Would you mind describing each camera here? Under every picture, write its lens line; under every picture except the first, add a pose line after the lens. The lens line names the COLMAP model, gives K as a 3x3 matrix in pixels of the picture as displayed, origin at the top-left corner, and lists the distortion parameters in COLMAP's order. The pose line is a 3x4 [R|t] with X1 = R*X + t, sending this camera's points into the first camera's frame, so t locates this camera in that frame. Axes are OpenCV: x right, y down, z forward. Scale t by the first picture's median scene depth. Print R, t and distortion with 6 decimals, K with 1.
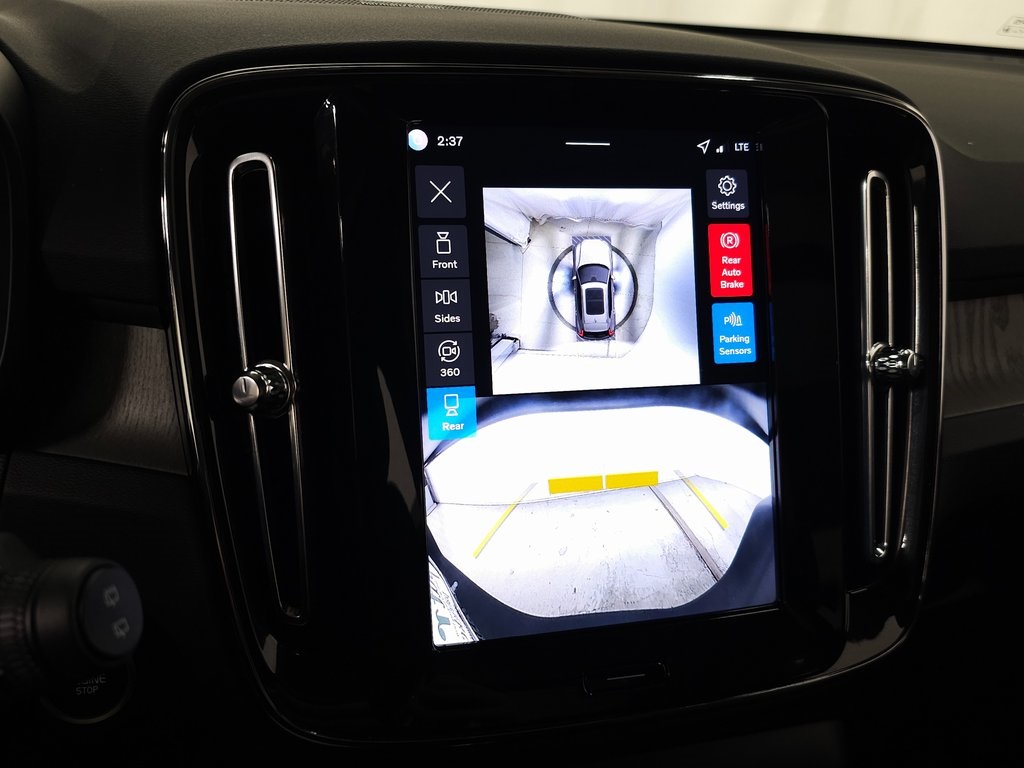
lens RADIAL K [[948.9, 0, 509.8], [0, 948.9, 381.4], [0, 0, 1]] dist [0.012671, 0.000000]
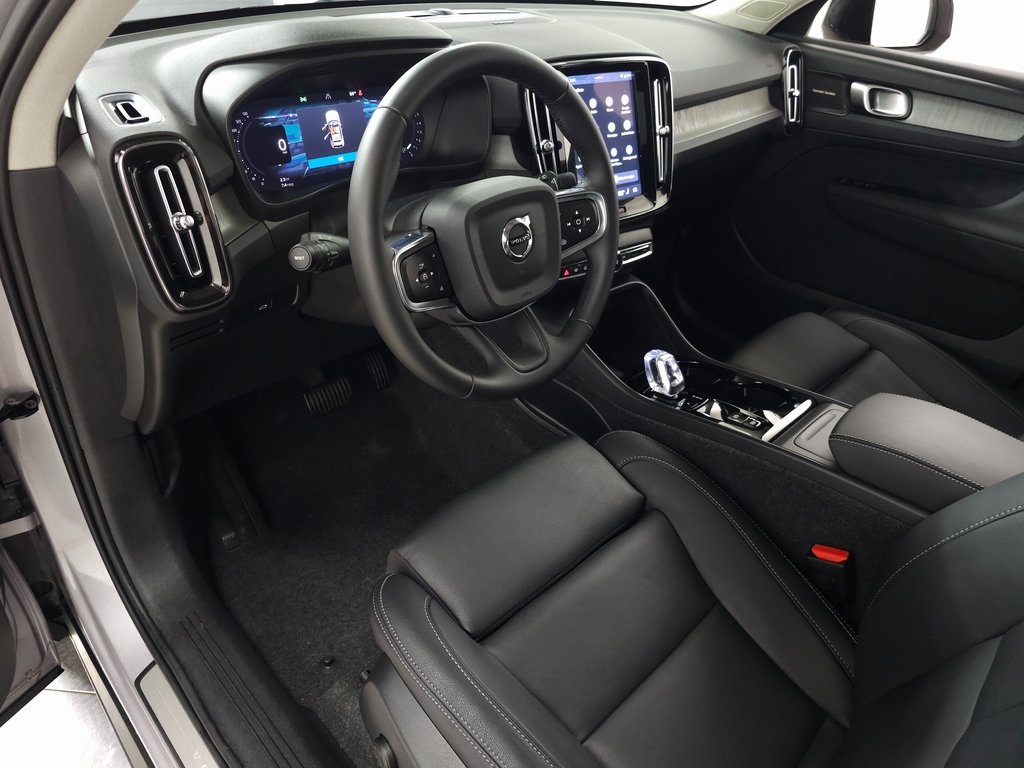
lens RADIAL K [[698.9, 0, 506.7], [0, 698.9, 378.3], [0, 0, 1]] dist [0.023306, -0.017129]
pose [[0.933313, -0.186963, 0.306548, -1.453034], [0.099461, 0.954950, 0.279603, 0.094745], [-0.345014, -0.230468, 0.909863, -1.889918]]
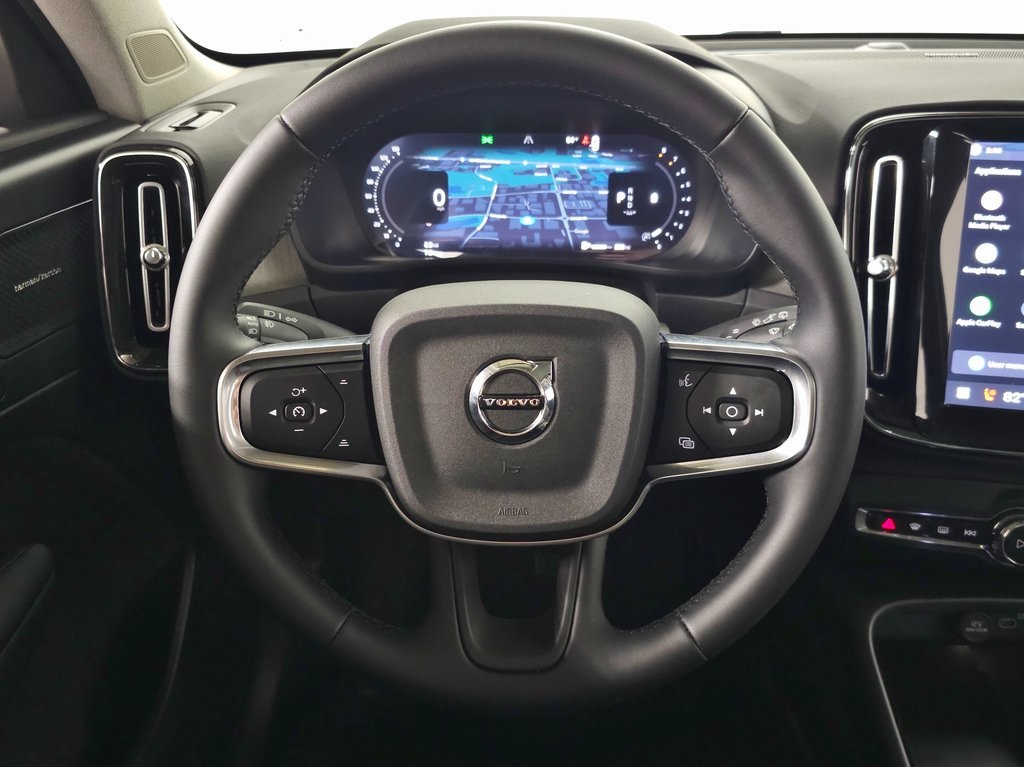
lens RADIAL K [[850.4, 0, 510.0], [0, 850.4, 382.5], [0, 0, 1]] dist [0.037582, -0.060667]
pose [[0.899618, 0.140631, -0.413413, -0.160225], [-0.103106, 0.988362, 0.111845, 0.120534], [0.424330, -0.057993, 0.903648, -1.013199]]
